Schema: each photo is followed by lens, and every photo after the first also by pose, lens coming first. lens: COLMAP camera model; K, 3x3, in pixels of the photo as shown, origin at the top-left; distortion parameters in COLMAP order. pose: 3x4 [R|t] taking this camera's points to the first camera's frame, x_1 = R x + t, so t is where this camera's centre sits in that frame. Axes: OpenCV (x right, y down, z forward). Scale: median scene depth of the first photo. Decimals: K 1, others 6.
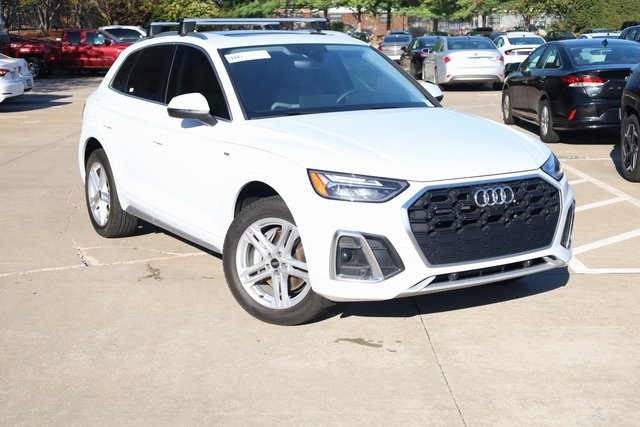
lens RADIAL K [[974.6, 0, 320.3], [0, 974.6, 215.0], [0, 0, 1]] dist [0.172852, 0.000000]
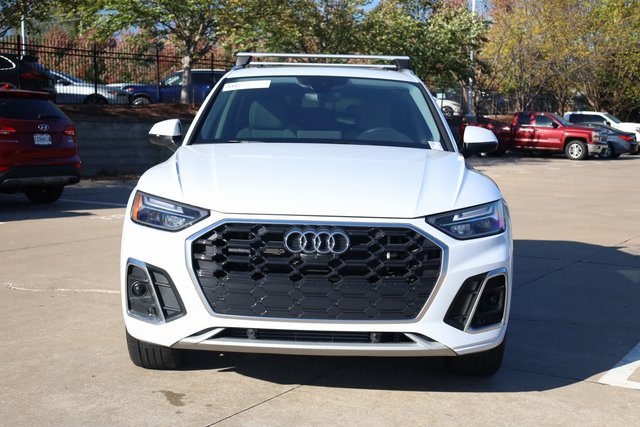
lens RADIAL K [[929.0, 0, 320.1], [0, 929.0, 212.4], [0, 0, 1]] dist [0.043757, 0.000000]
pose [[0.837853, 0.081510, -0.539776, 0.589264], [-0.131246, 0.989865, -0.054246, -0.002285], [0.529883, 0.116293, 0.840059, 0.368221]]
